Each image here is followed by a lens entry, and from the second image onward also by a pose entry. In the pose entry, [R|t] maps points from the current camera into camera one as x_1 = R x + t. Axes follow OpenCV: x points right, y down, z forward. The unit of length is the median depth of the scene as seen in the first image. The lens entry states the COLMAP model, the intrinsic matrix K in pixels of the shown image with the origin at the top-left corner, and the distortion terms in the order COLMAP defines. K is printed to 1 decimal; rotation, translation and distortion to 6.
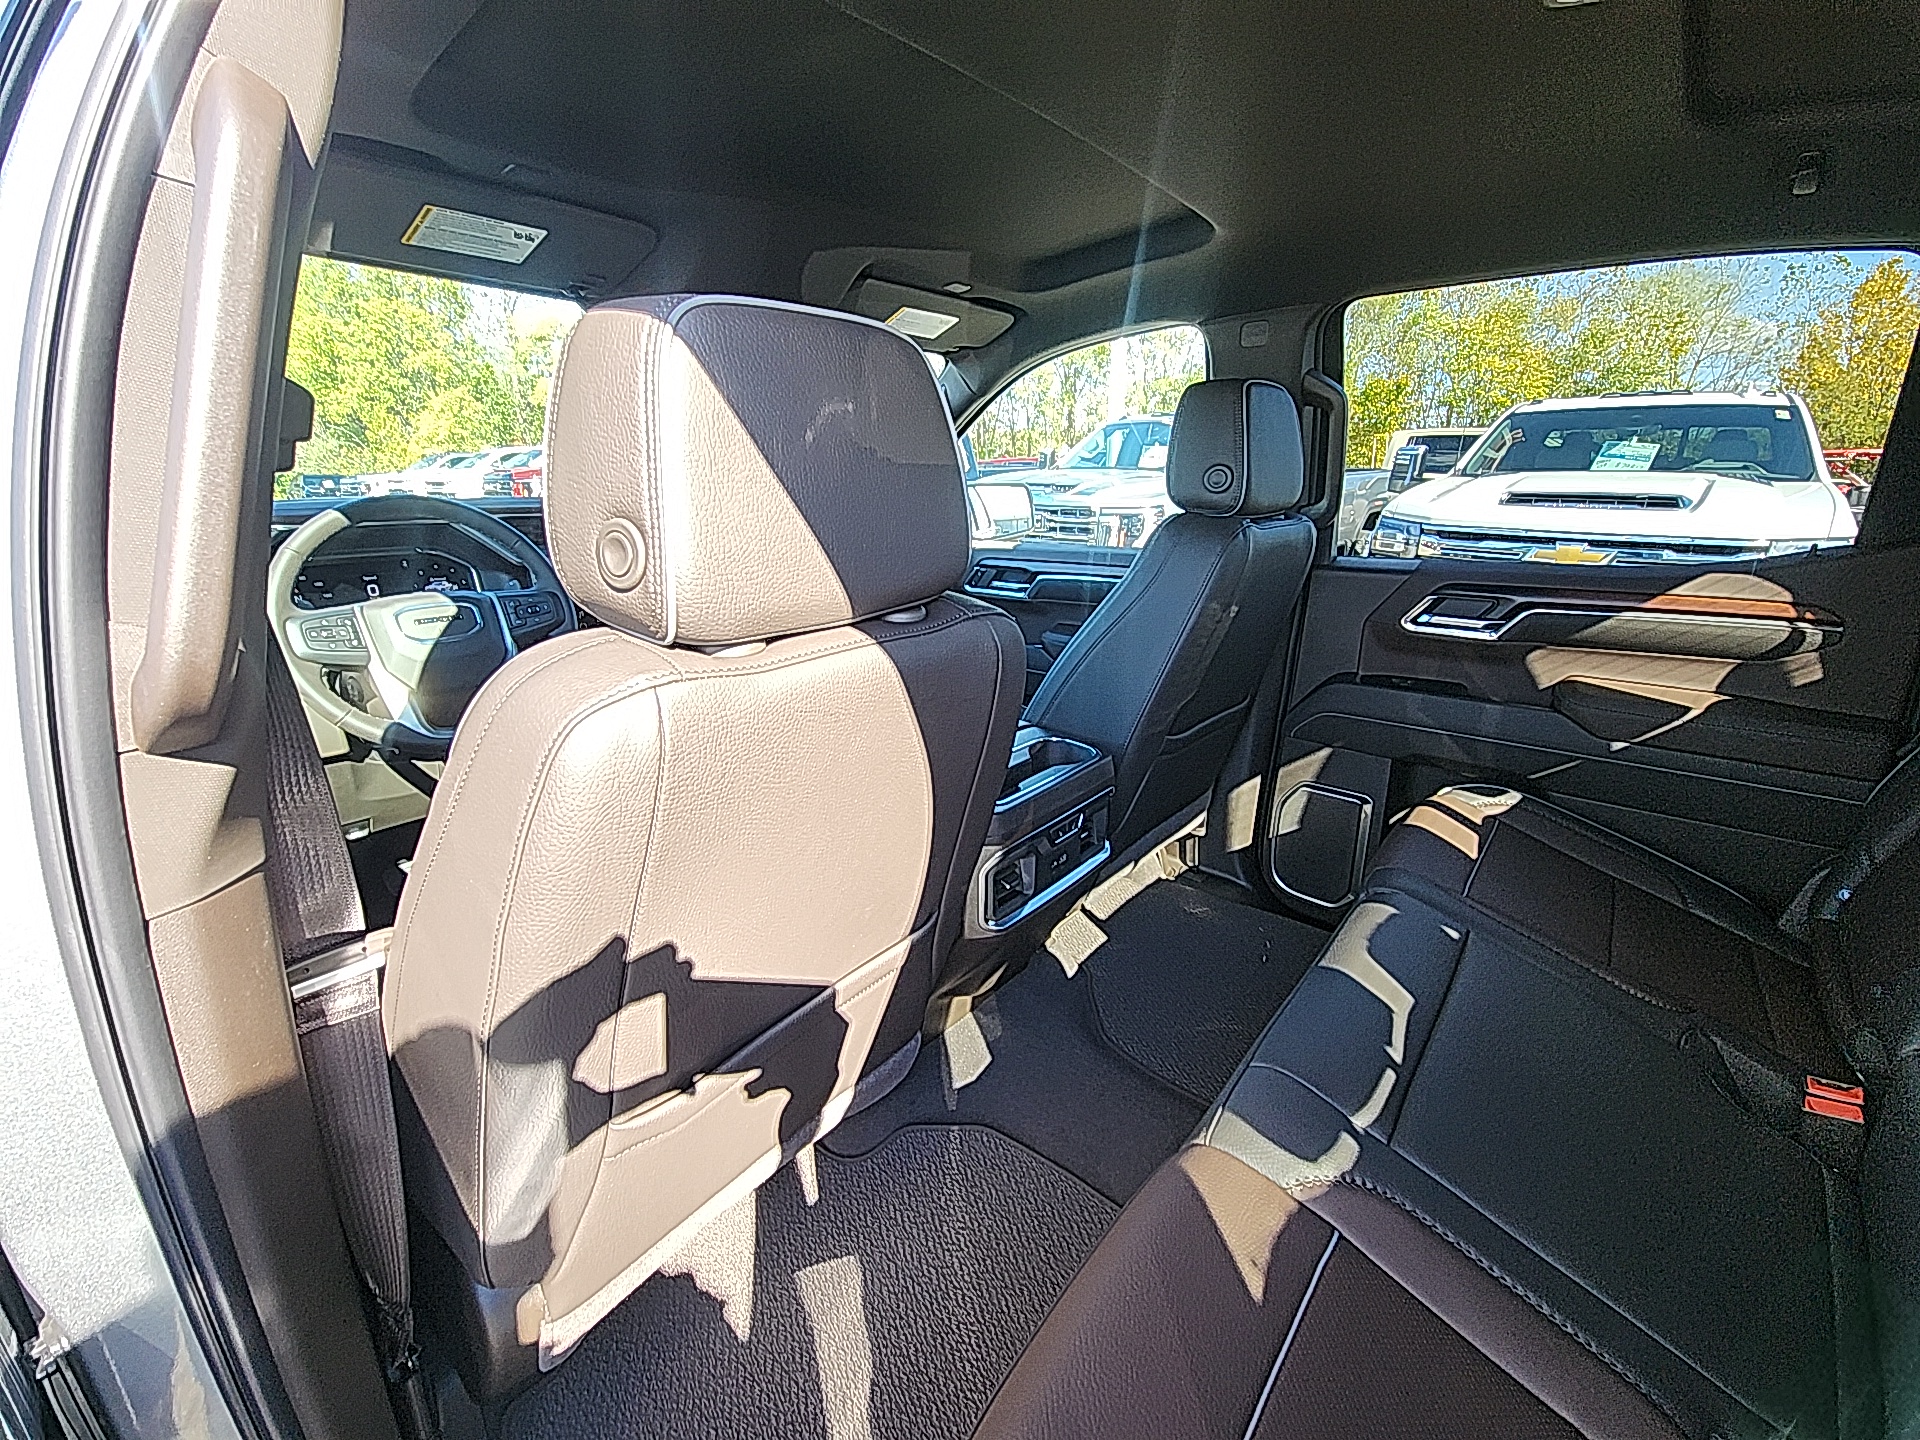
lens RADIAL K [[808.8, 0, 940.2], [0, 808.8, 715.8], [0, 0, 1]] dist [0.022952, -0.015870]
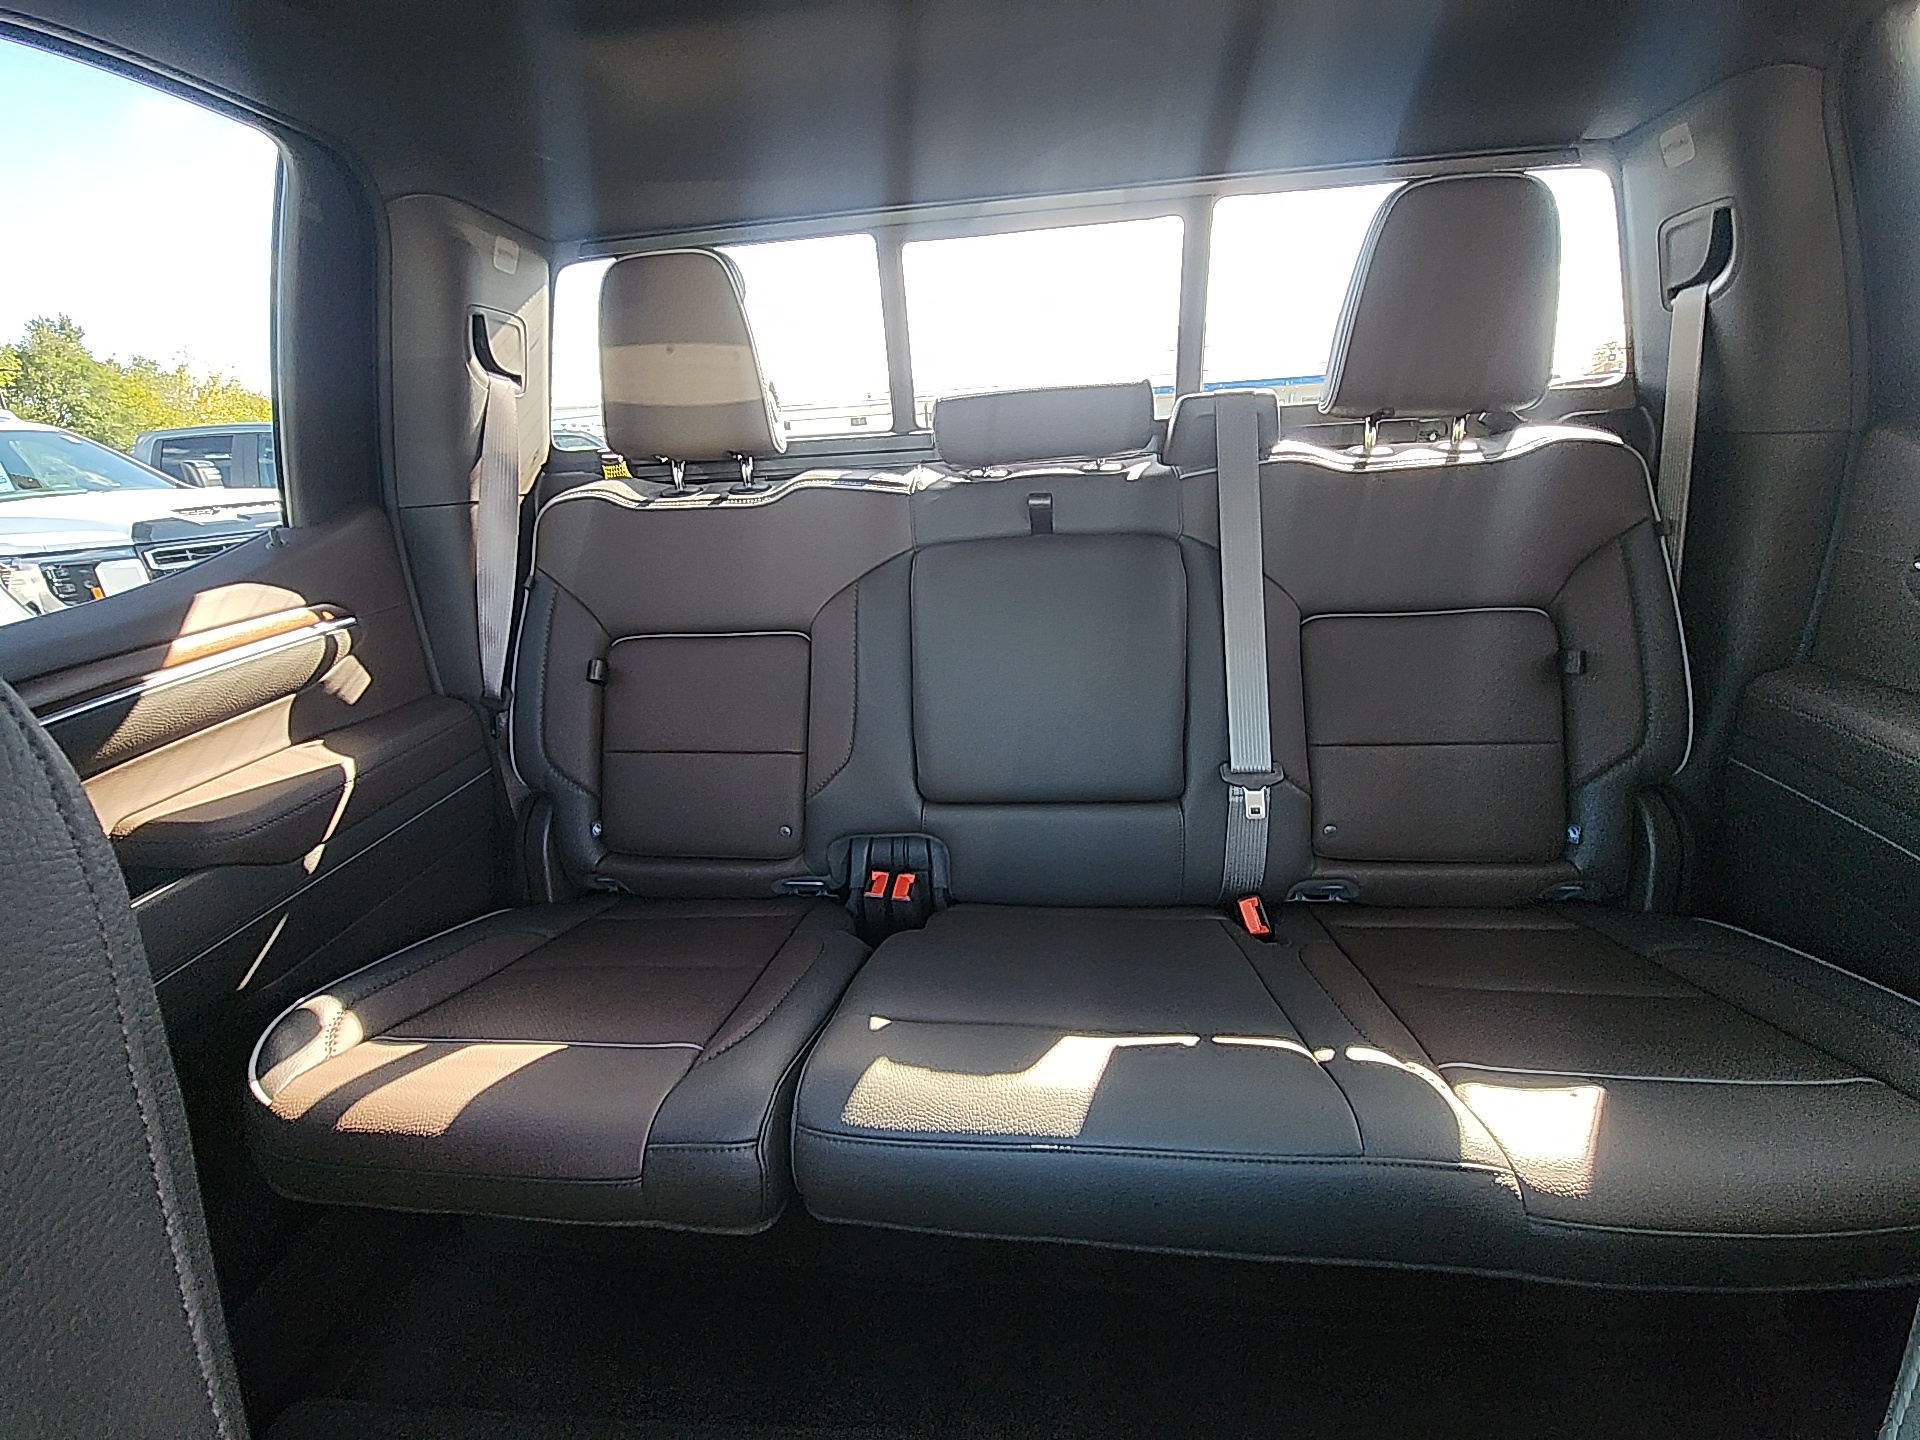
lens RADIAL K [[808.8, 0, 940.2], [0, 808.8, 715.8], [0, 0, 1]] dist [0.022952, -0.015870]
pose [[-0.574134, -0.234464, 0.784472, 0.072818], [0.293608, 0.835439, 0.464581, -0.235820], [-0.764306, 0.497059, -0.410814, 0.920628]]
